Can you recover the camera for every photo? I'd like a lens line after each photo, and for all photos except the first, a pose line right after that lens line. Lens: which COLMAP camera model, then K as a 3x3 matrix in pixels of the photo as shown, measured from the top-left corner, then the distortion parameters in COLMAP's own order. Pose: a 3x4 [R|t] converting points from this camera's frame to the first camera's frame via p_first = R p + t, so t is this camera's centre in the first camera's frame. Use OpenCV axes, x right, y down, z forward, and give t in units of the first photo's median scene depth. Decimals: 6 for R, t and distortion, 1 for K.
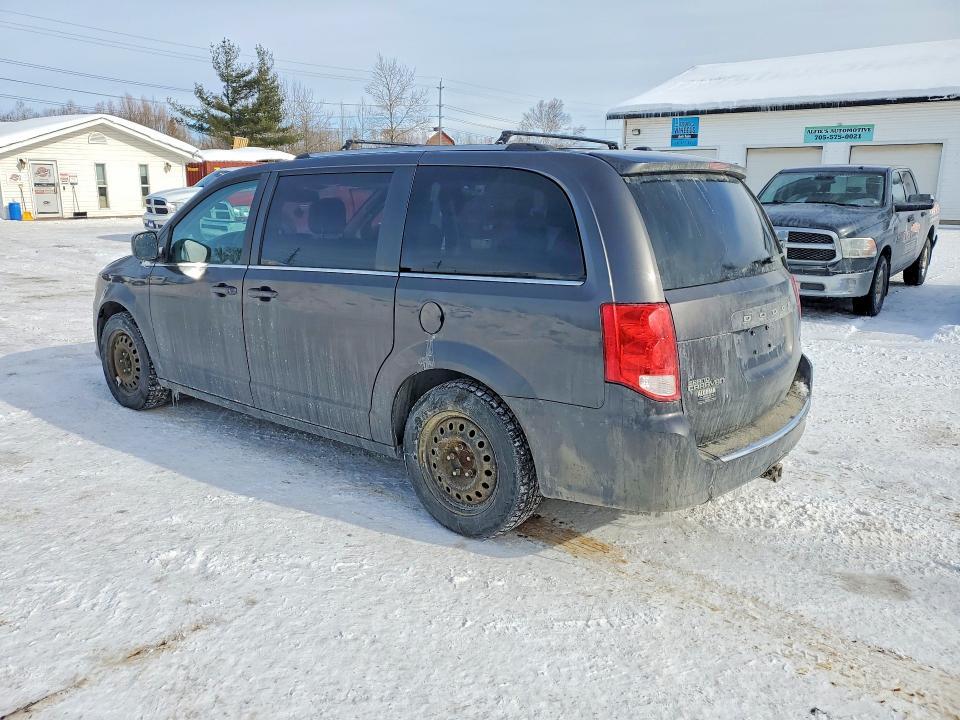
lens RADIAL K [[784.0, 0, 480.0], [0, 784.0, 360.0], [0, 0, 1]] dist [0.008617, 0.005434]
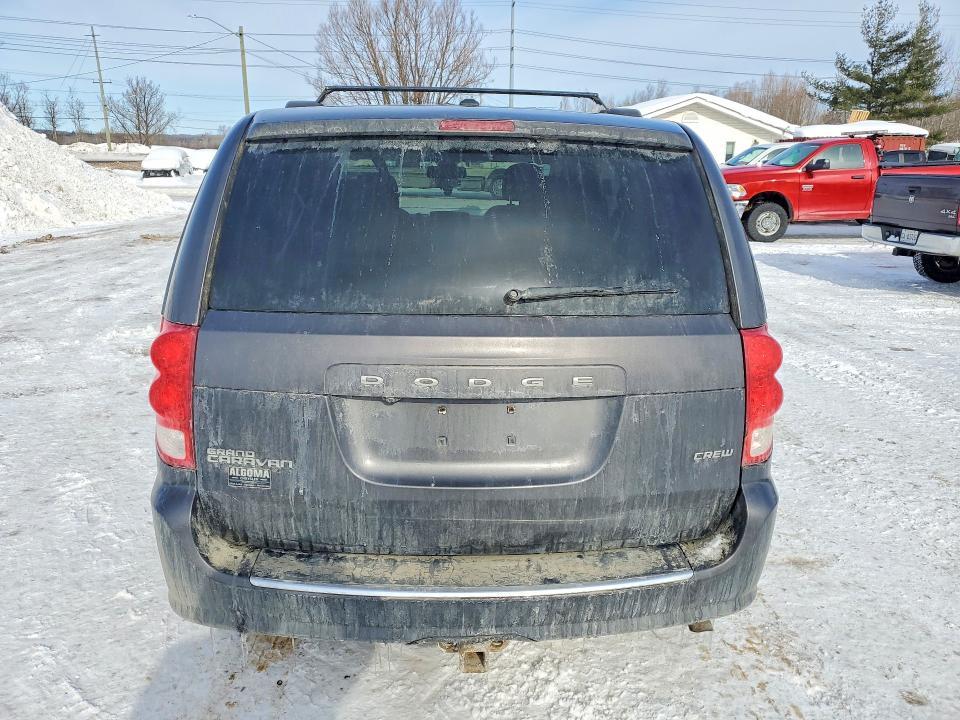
lens RADIAL K [[784.0, 0, 480.0], [0, 784.0, 360.0], [0, 0, 1]] dist [0.008617, 0.005434]
pose [[0.656606, 0.190588, -0.729757, 0.105539], [-0.172117, 0.979880, 0.101048, -0.018255], [0.734332, 0.059255, 0.676199, 0.083063]]
